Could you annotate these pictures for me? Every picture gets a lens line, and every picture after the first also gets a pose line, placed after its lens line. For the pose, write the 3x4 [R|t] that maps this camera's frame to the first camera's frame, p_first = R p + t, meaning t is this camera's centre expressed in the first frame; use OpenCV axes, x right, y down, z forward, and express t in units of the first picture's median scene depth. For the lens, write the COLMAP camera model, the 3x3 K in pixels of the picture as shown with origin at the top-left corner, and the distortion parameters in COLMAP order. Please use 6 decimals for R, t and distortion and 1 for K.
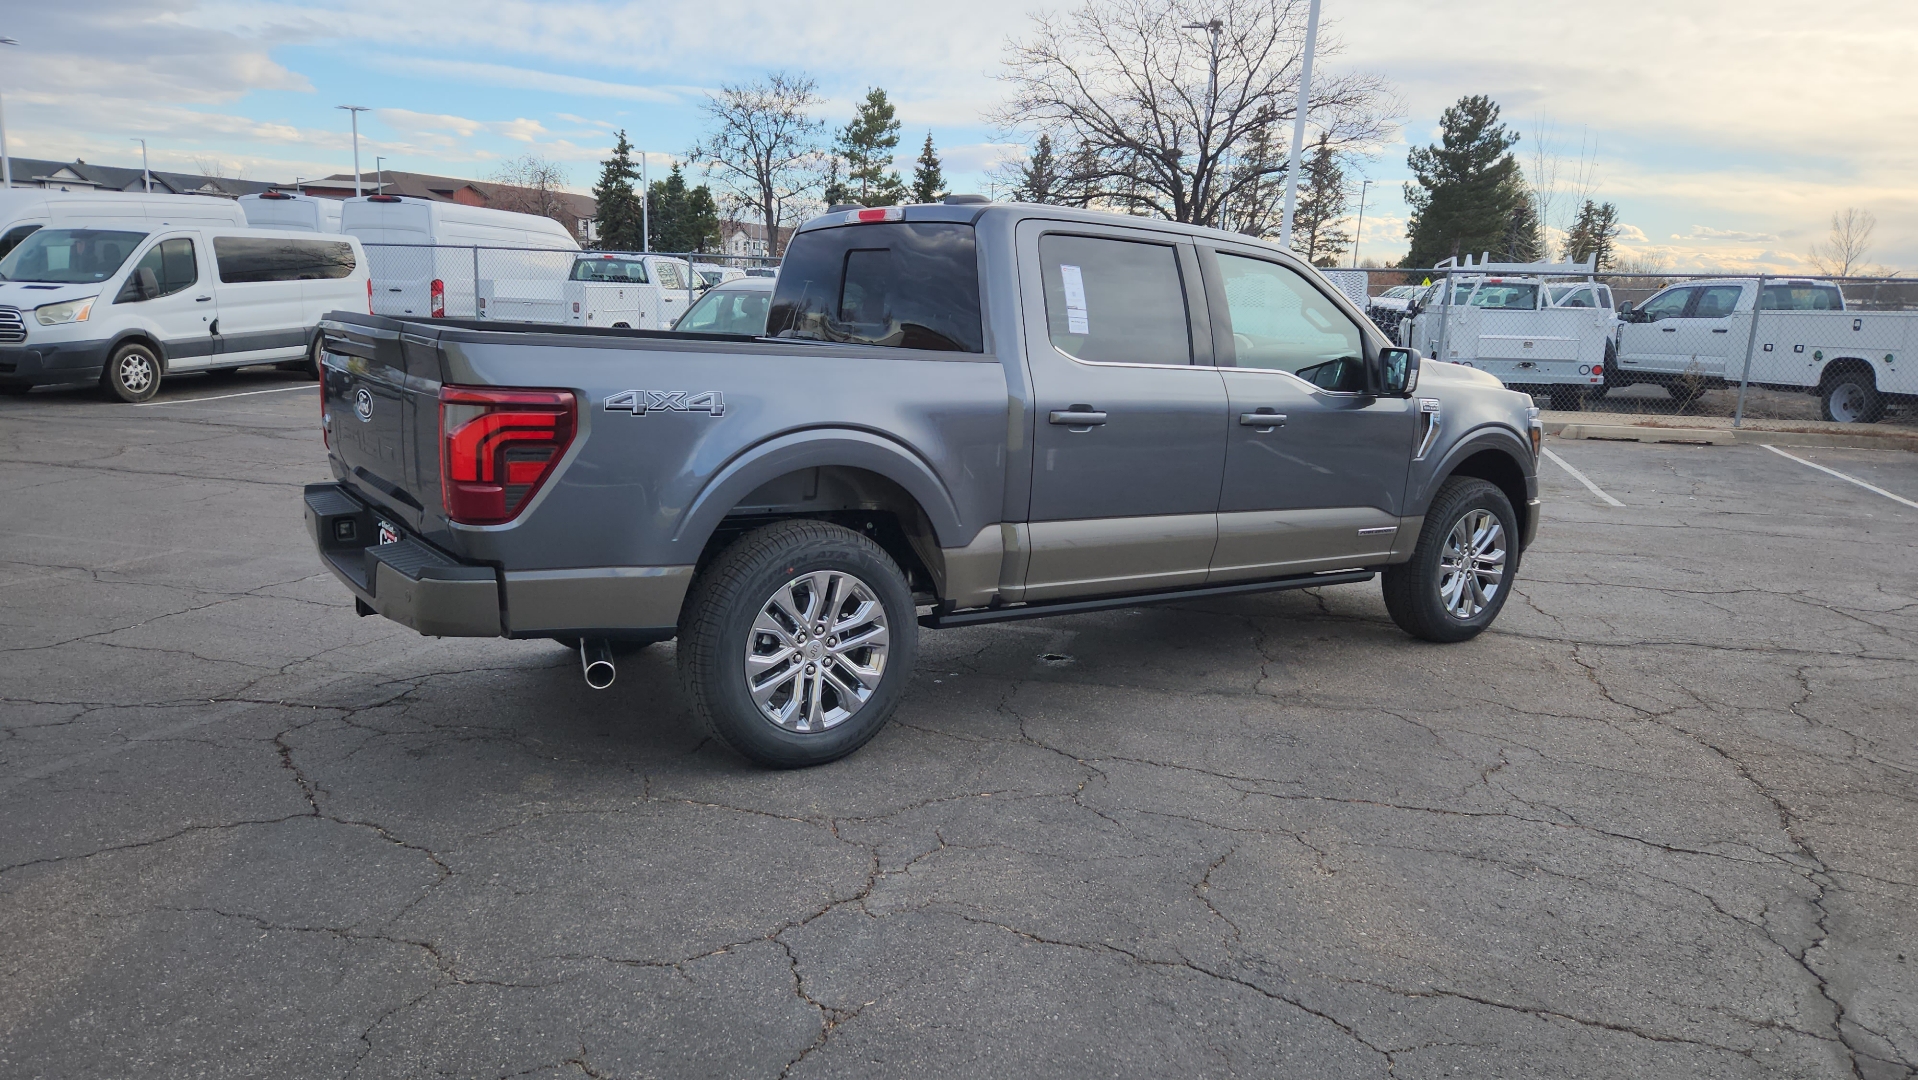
lens RADIAL K [[1281.1, 0, 941.0], [0, 1281.1, 557.3], [0, 0, 1]] dist [0.073341, -0.057716]
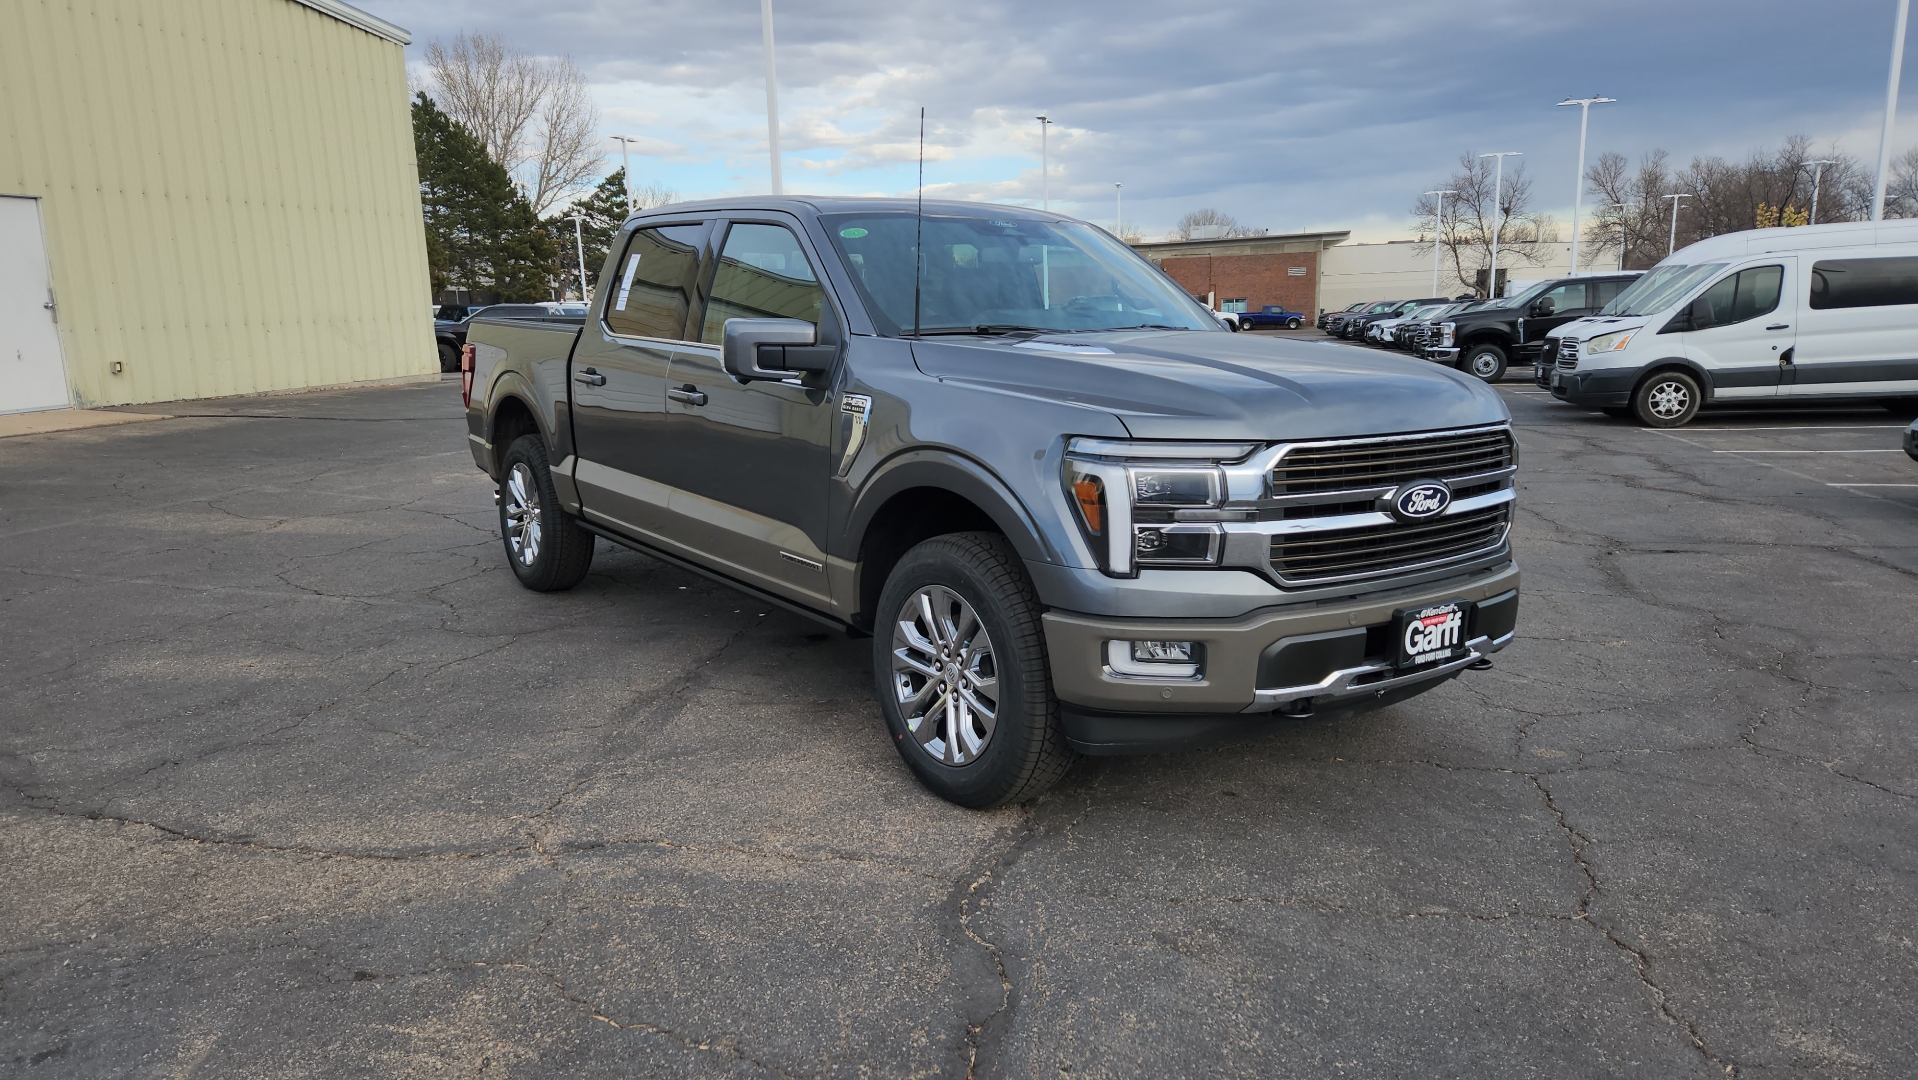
lens RADIAL K [[1278.2, 0, 941.2], [0, 1278.2, 552.9], [0, 0, 1]] dist [0.074803, -0.058403]
pose [[0.017472, 0.145968, -0.989135, 0.397018], [-0.190609, 0.971629, 0.140018, -0.053560], [0.981511, 0.186091, 0.044799, 0.381844]]
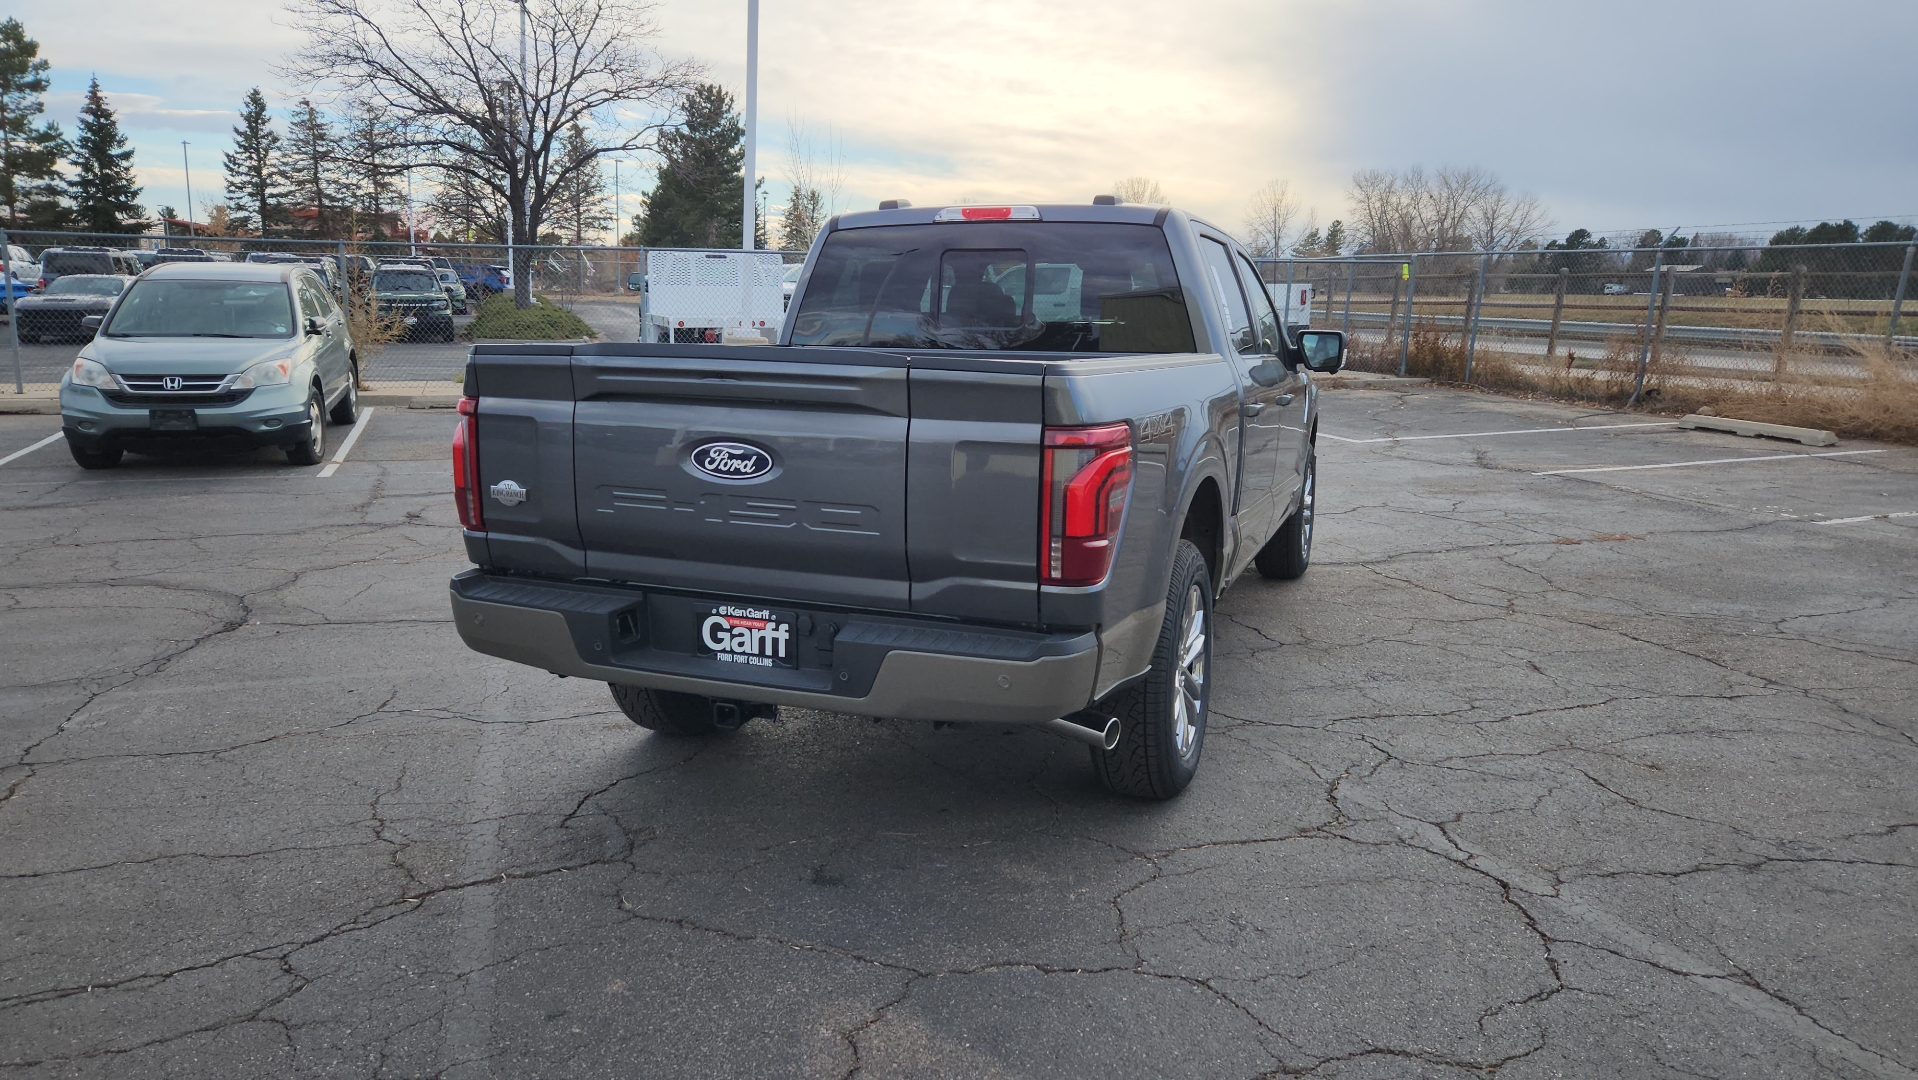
lens RADIAL K [[1281.1, 0, 944.1], [0, 1281.1, 531.9], [0, 0, 1]] dist [0.073341, -0.057716]
pose [[0.833714, -0.123571, 0.538192, -0.200437], [0.123627, 0.991669, 0.036181, -0.023088], [-0.538179, 0.036370, 0.842045, 0.073030]]
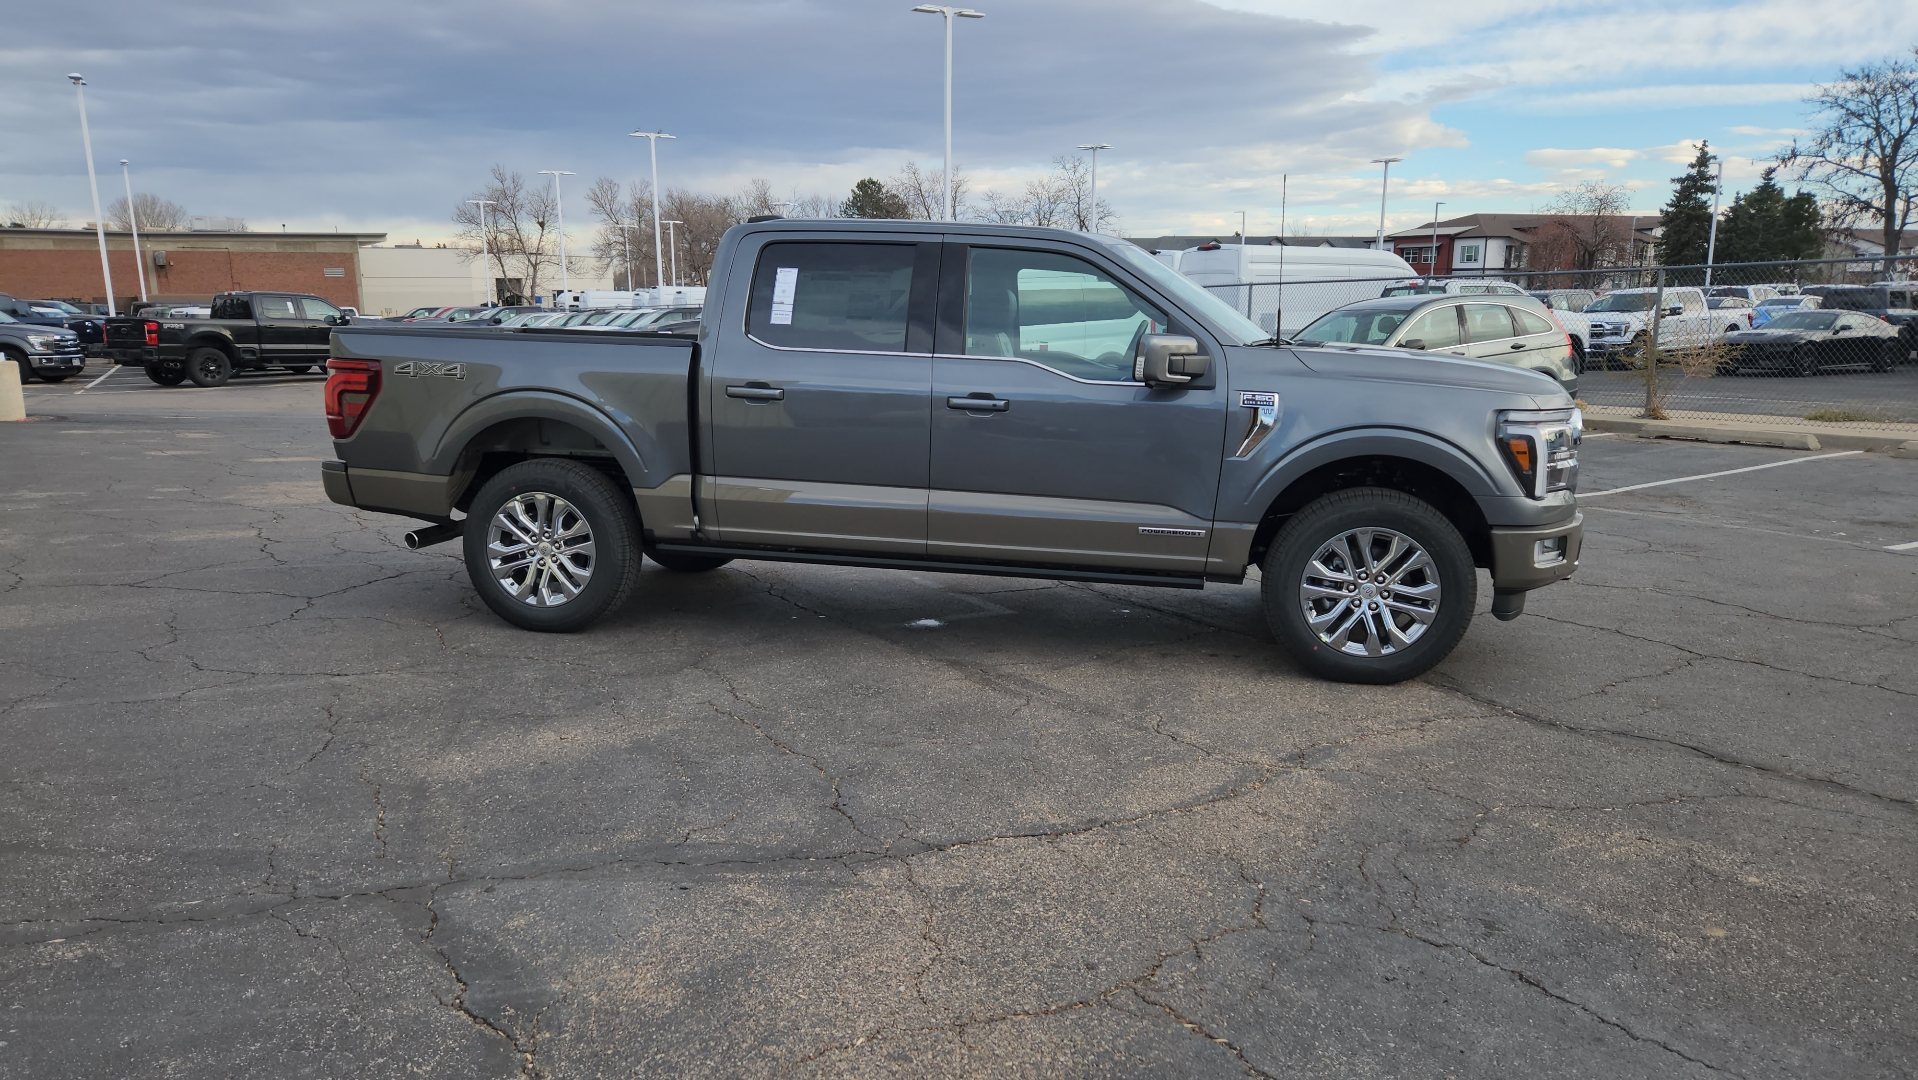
lens RADIAL K [[1278.2, 0, 927.4], [0, 1278.2, 558.5], [0, 0, 1]] dist [0.074803, -0.058403]
pose [[0.684486, 0.099197, -0.722246, 0.323981], [-0.121103, 0.992406, 0.021531, 0.000173], [0.718897, 0.072729, 0.691301, 0.085386]]
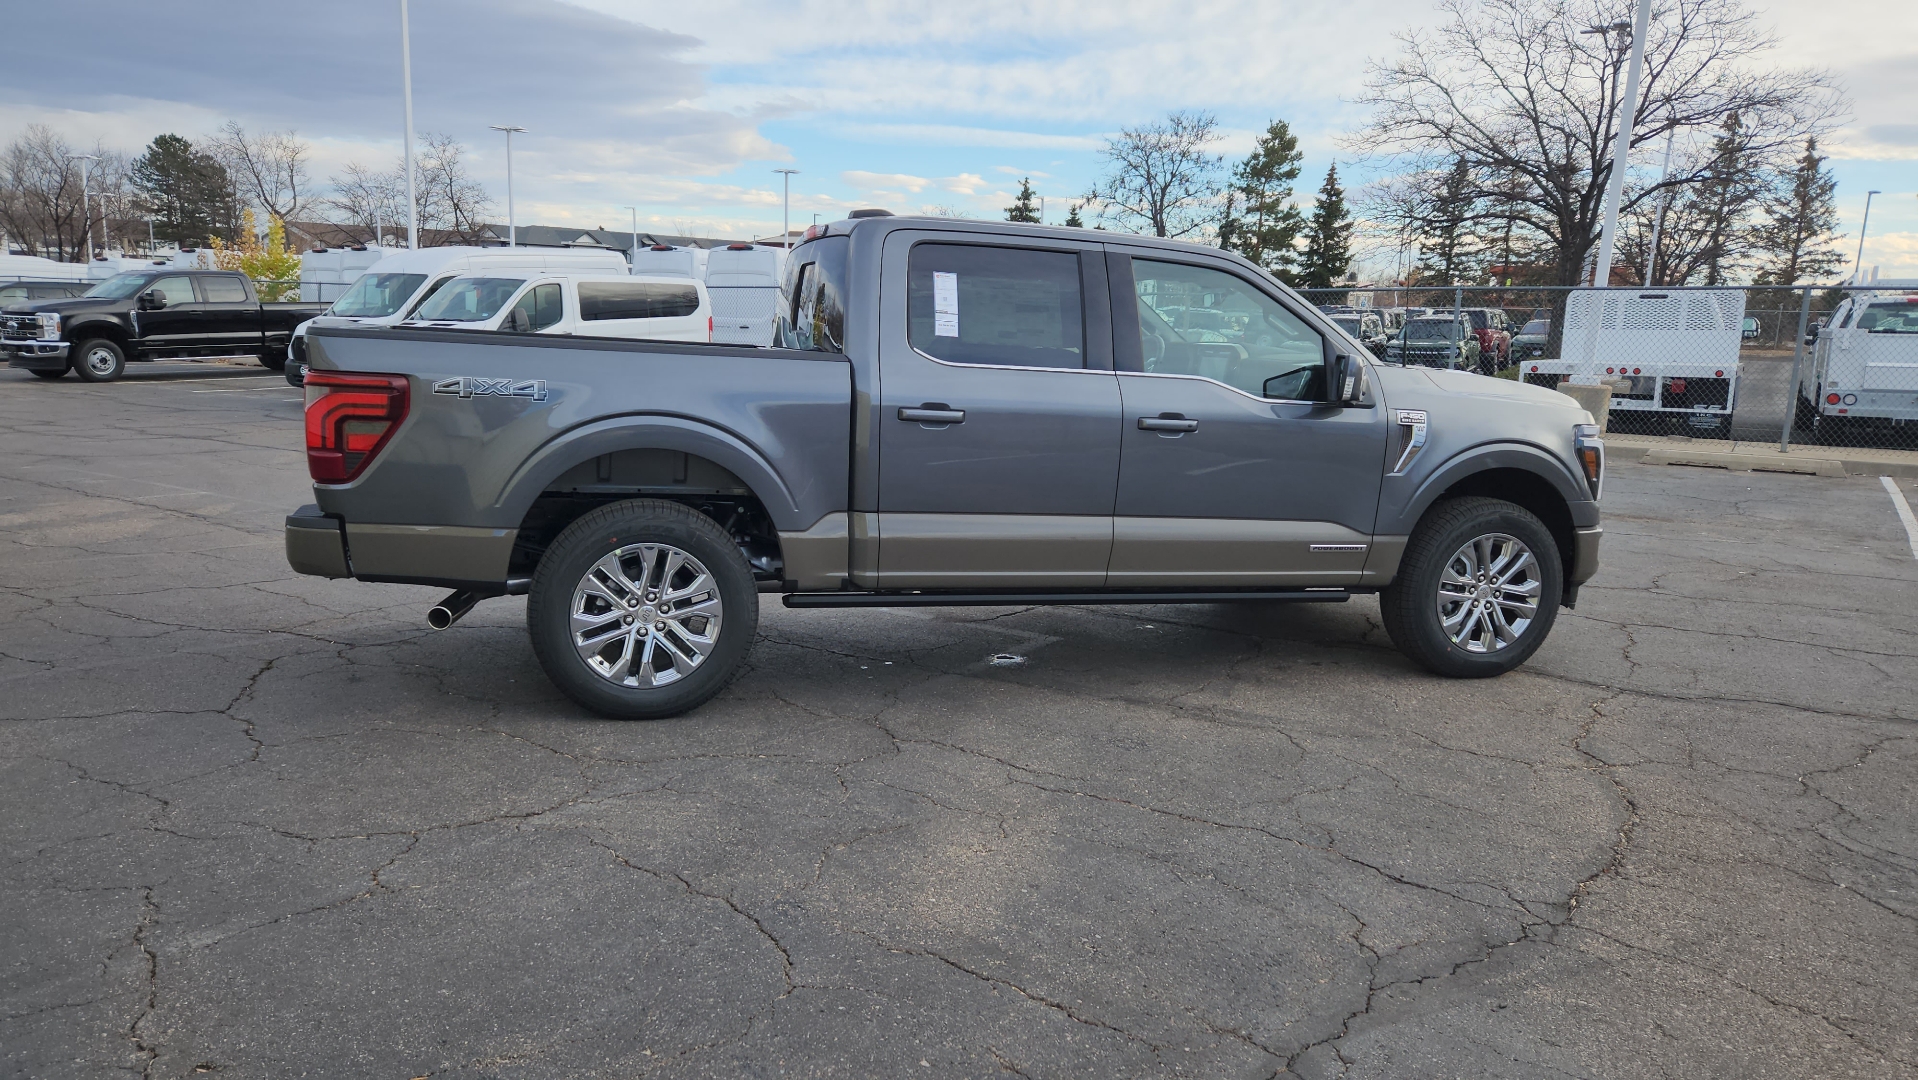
lens RADIAL K [[1281.1, 0, 931.7], [0, 1281.1, 535.3], [0, 0, 1]] dist [0.073341, -0.057716]
pose [[0.947102, 0.042244, -0.318140, 0.130040], [-0.056649, 0.997739, -0.036159, 0.007909], [0.315893, 0.052268, 0.947354, 0.003604]]
